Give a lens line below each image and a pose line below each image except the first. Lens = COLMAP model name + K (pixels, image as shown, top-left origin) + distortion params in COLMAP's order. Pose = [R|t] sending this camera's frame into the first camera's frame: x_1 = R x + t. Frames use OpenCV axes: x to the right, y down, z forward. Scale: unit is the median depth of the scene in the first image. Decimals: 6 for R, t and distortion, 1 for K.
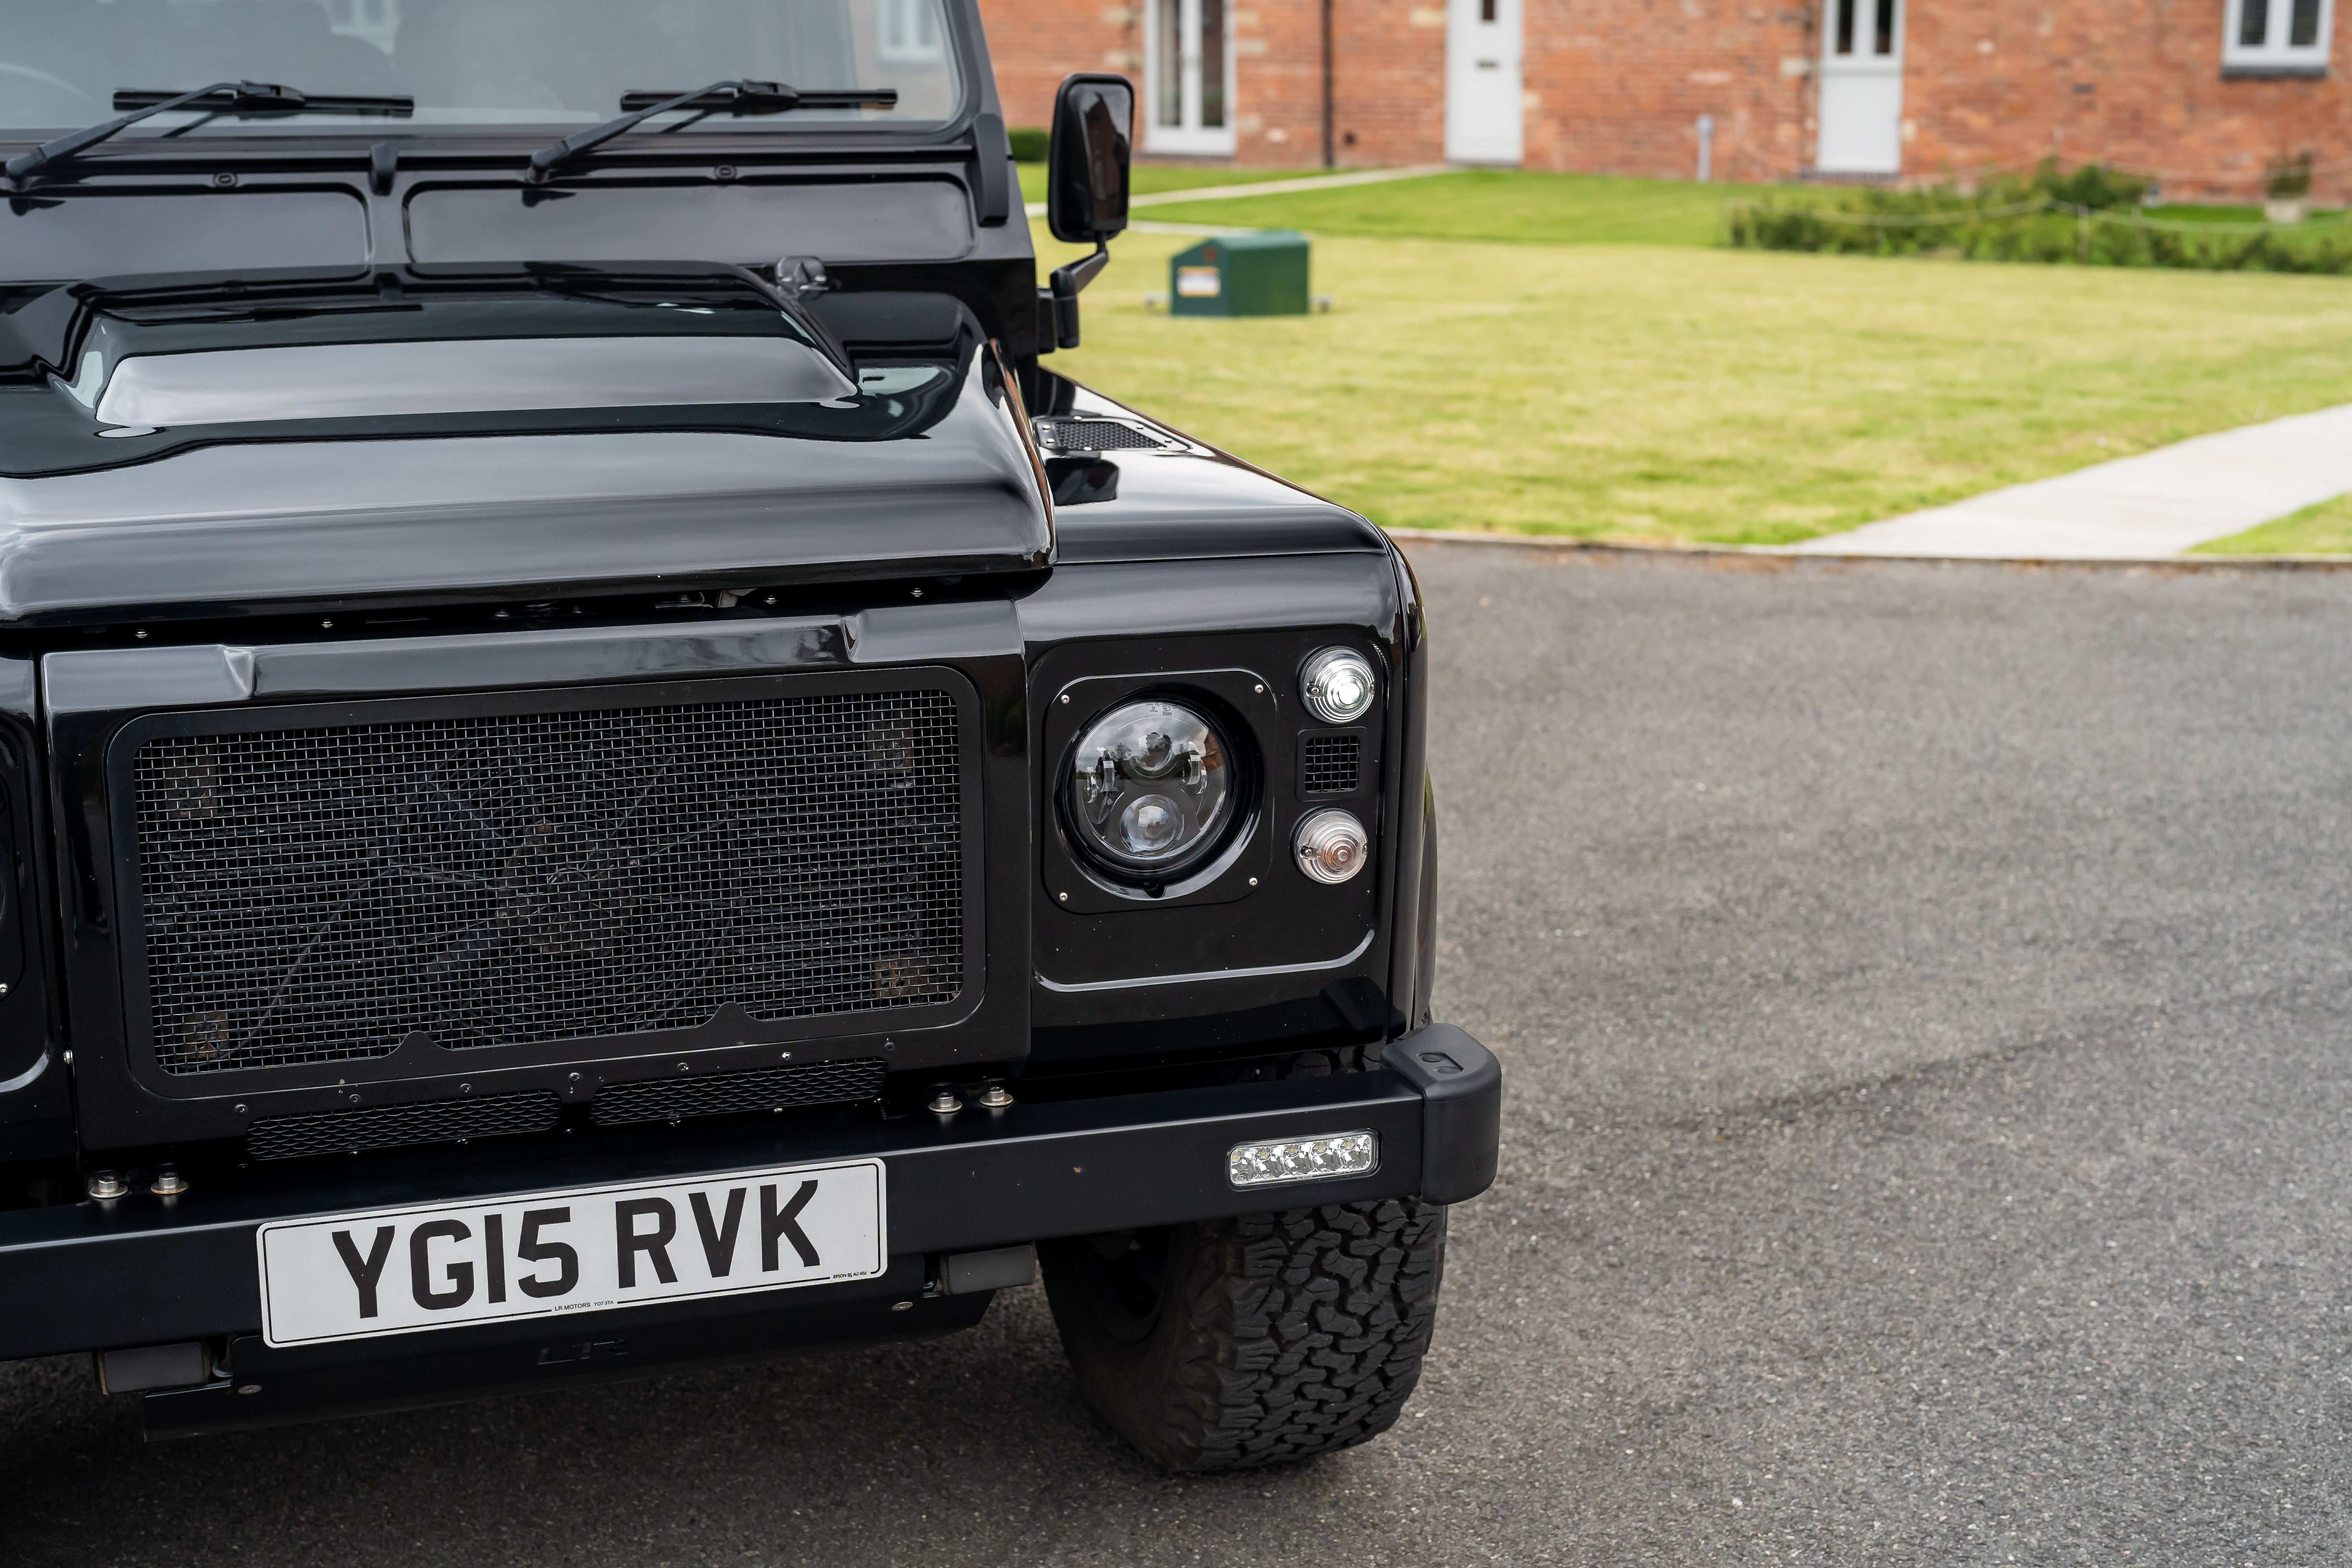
lens RADIAL K [[3210.6, 0, 1160.7], [0, 3210.6, 790.8], [0, 0, 1]] dist [0.024971, -0.016433]
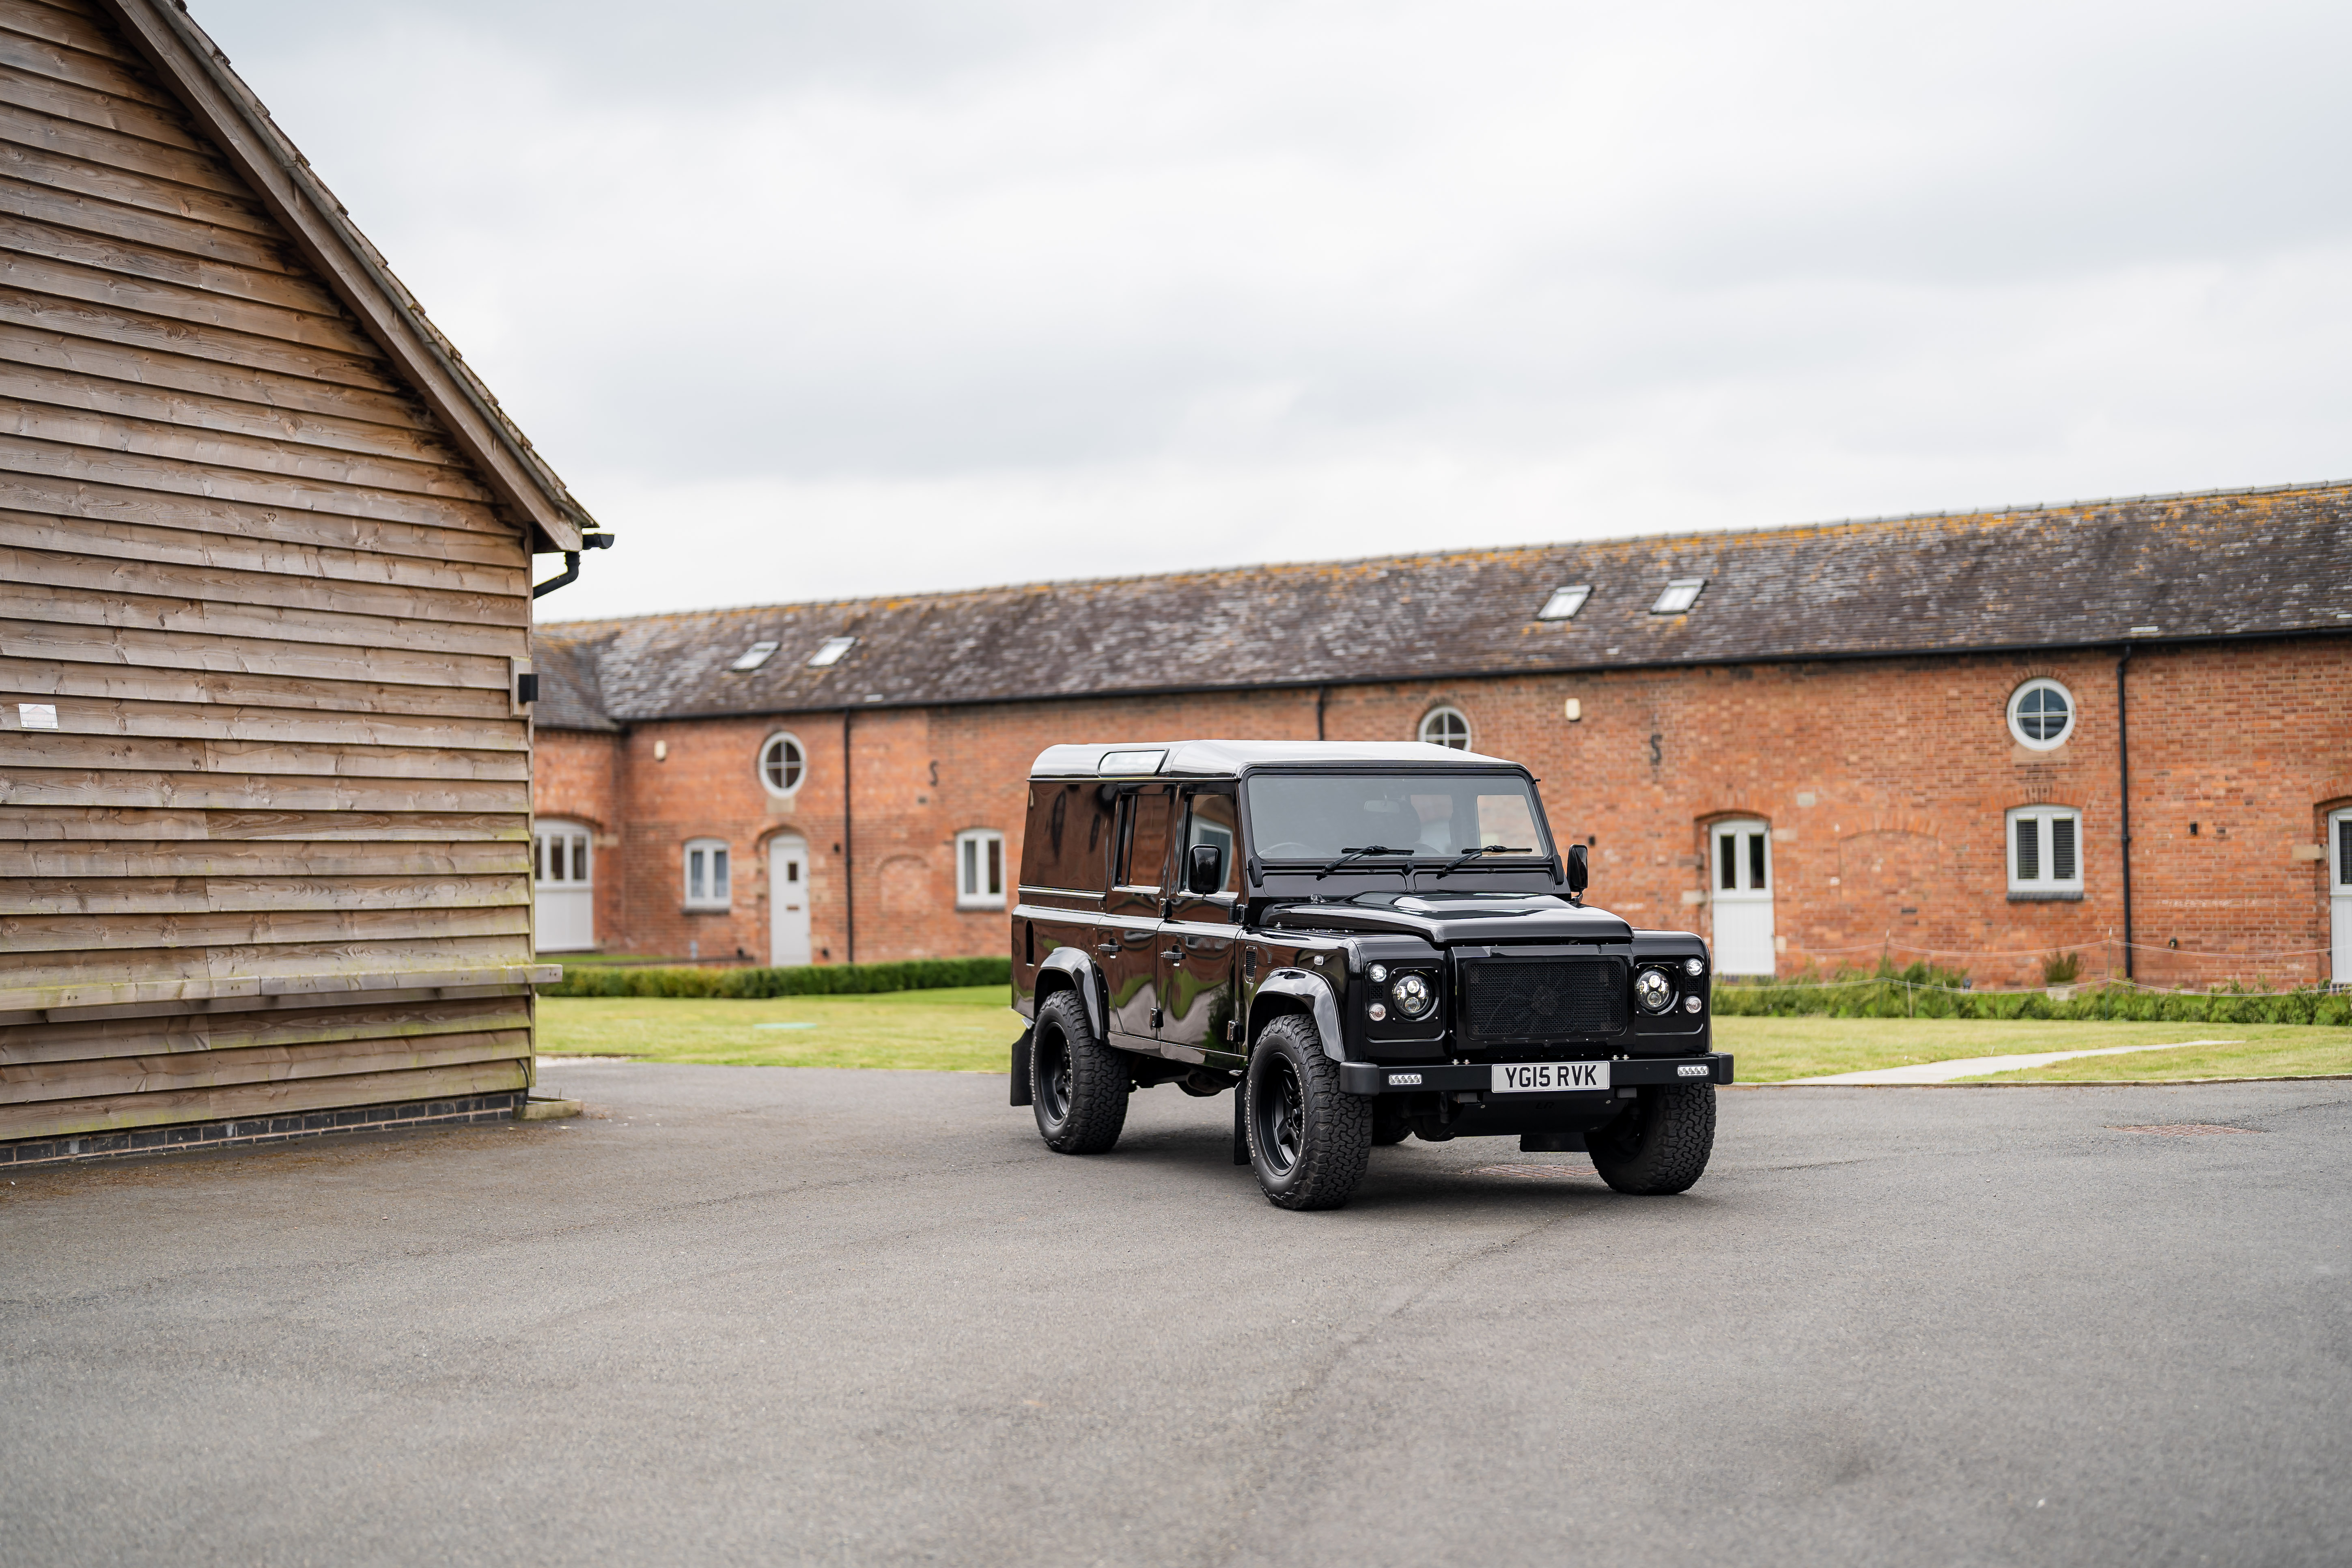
lens RADIAL K [[3618.0, 0, 1097.0], [0, 3618.0, 717.0], [0, 0, 1]] dist [0.019866, 0.022116]
pose [[0.999039, -0.007399, 0.043196, -1.048757], [0.019194, 0.959956, -0.279491, 1.085168], [-0.039399, 0.280052, 0.959176, -4.135431]]
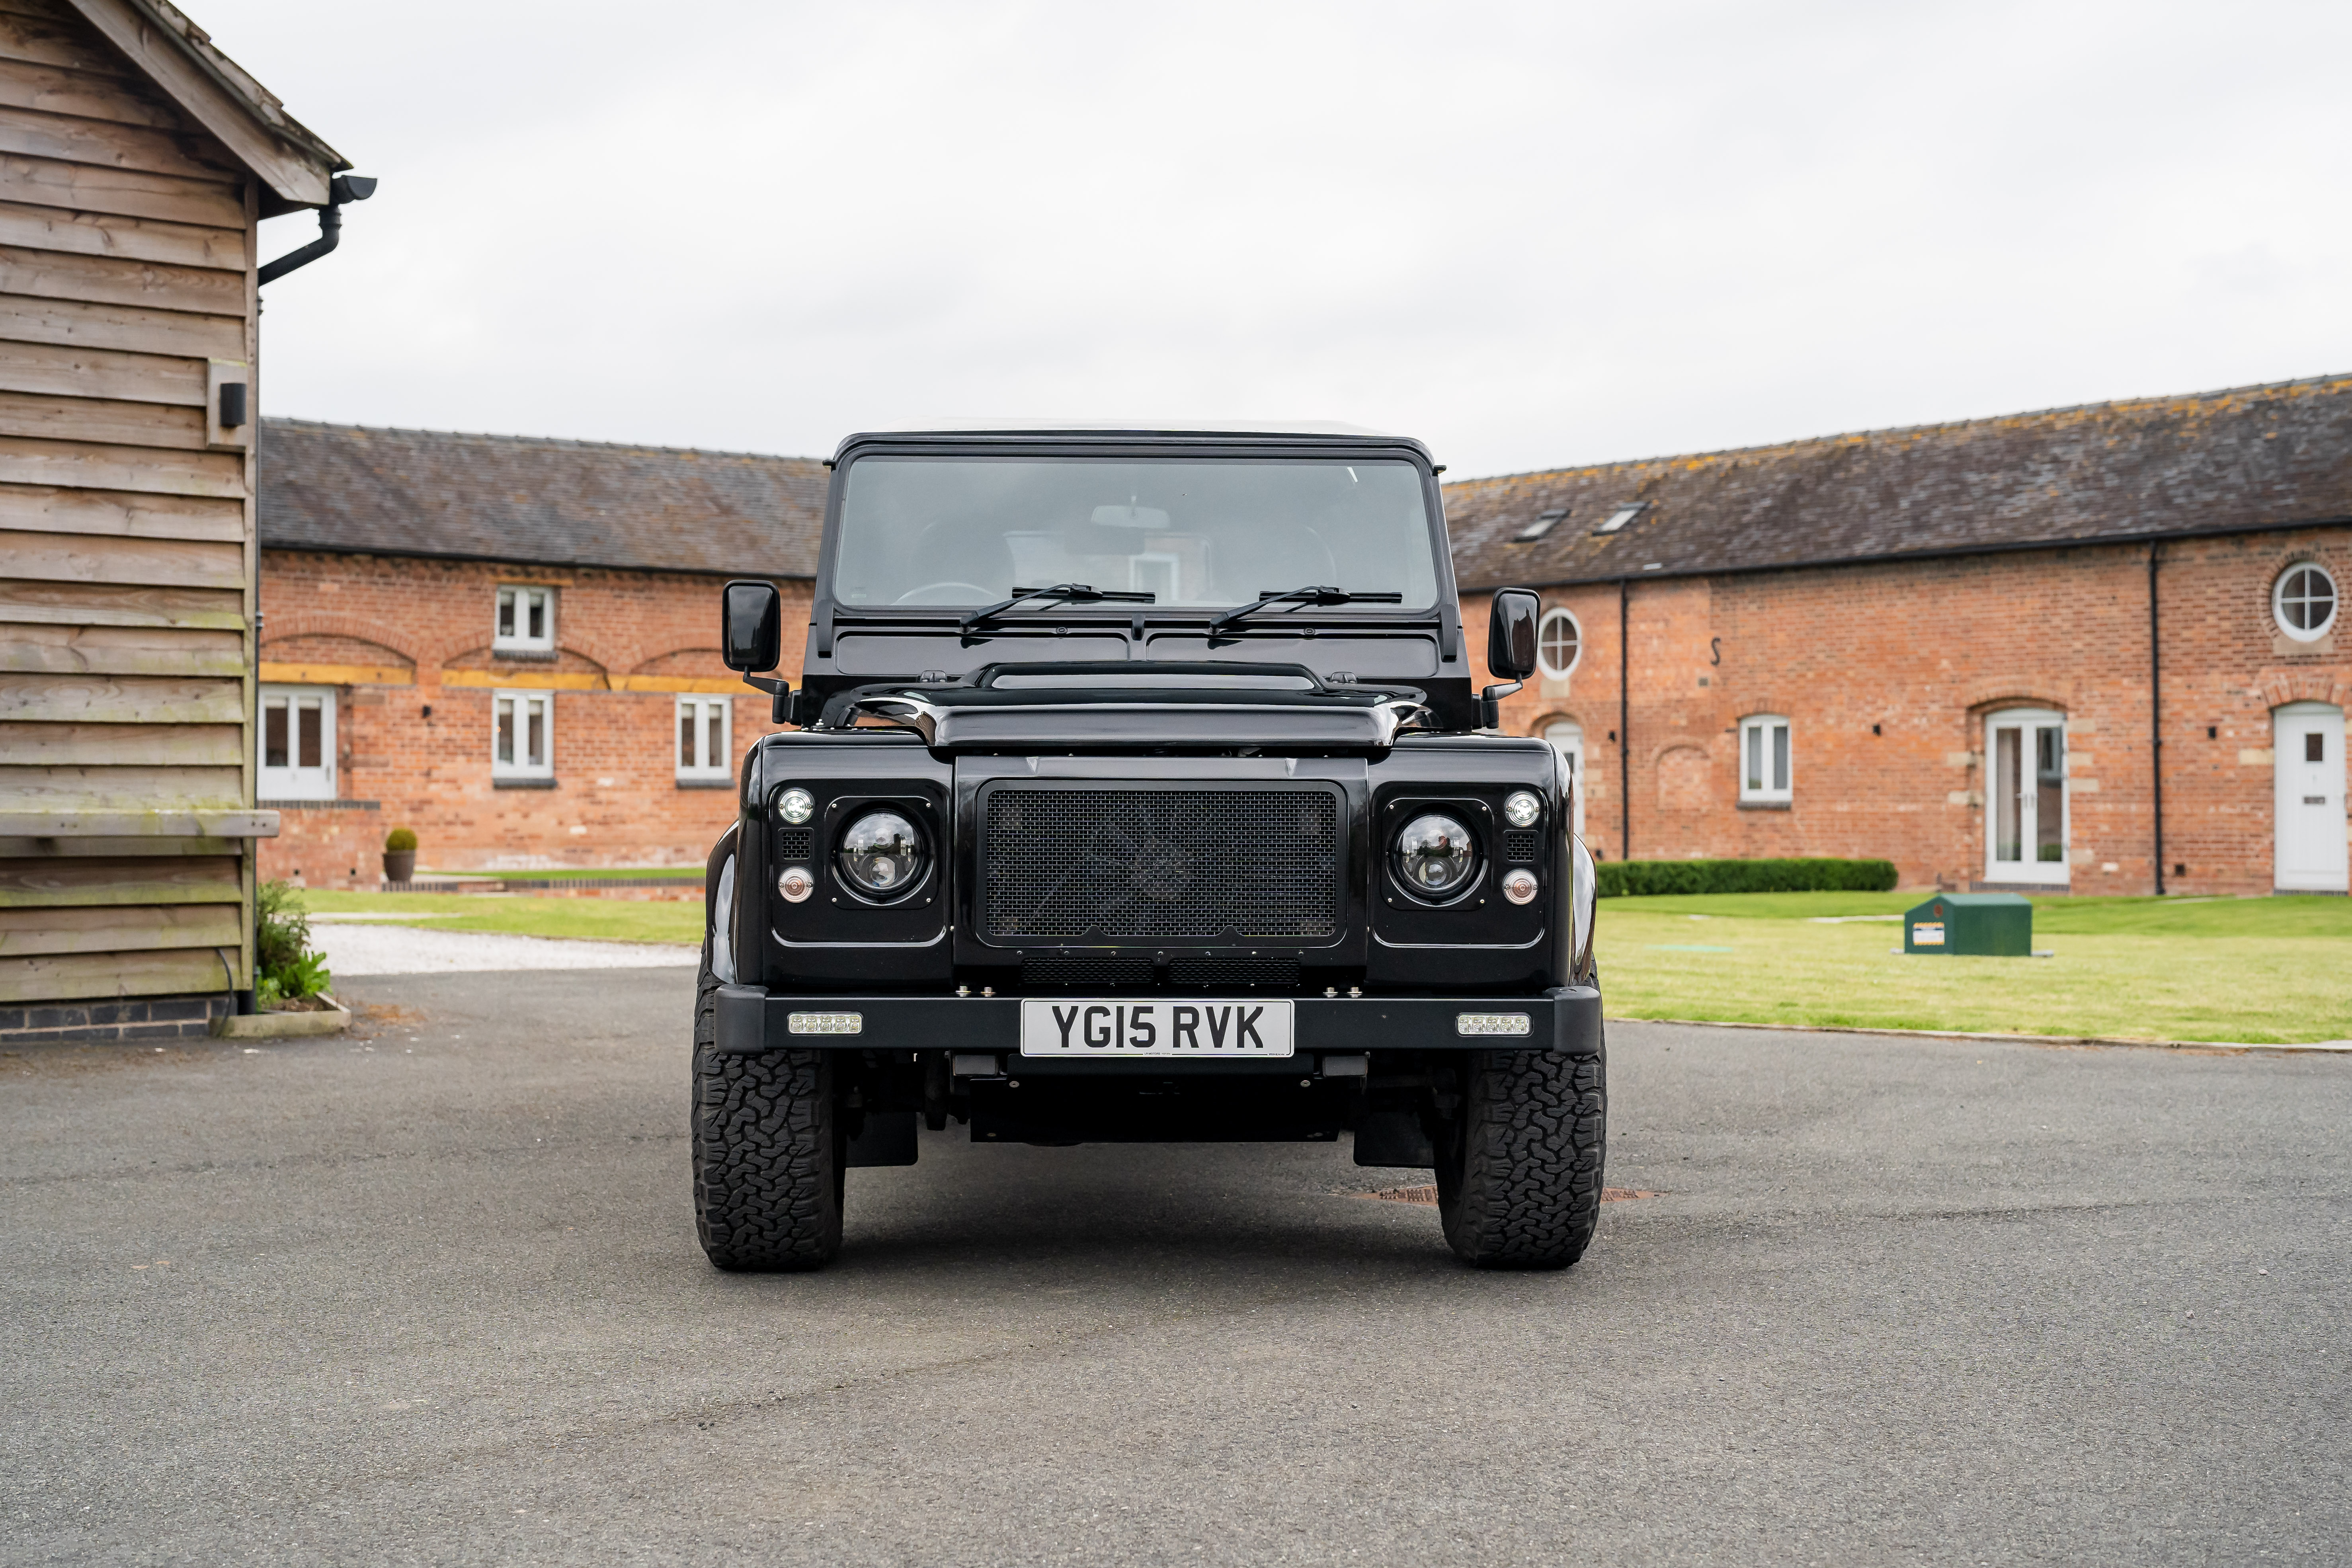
lens RADIAL K [[3358.1, 0, 1147.5], [0, 3358.1, 784.7], [0, 0, 1]] dist [-0.016398, 0.083776]
pose [[0.959386, 0.002706, -0.282084, 0.470236], [-0.071369, 0.969751, -0.233430, 0.518034], [0.272920, 0.244081, 0.930558, -1.220705]]
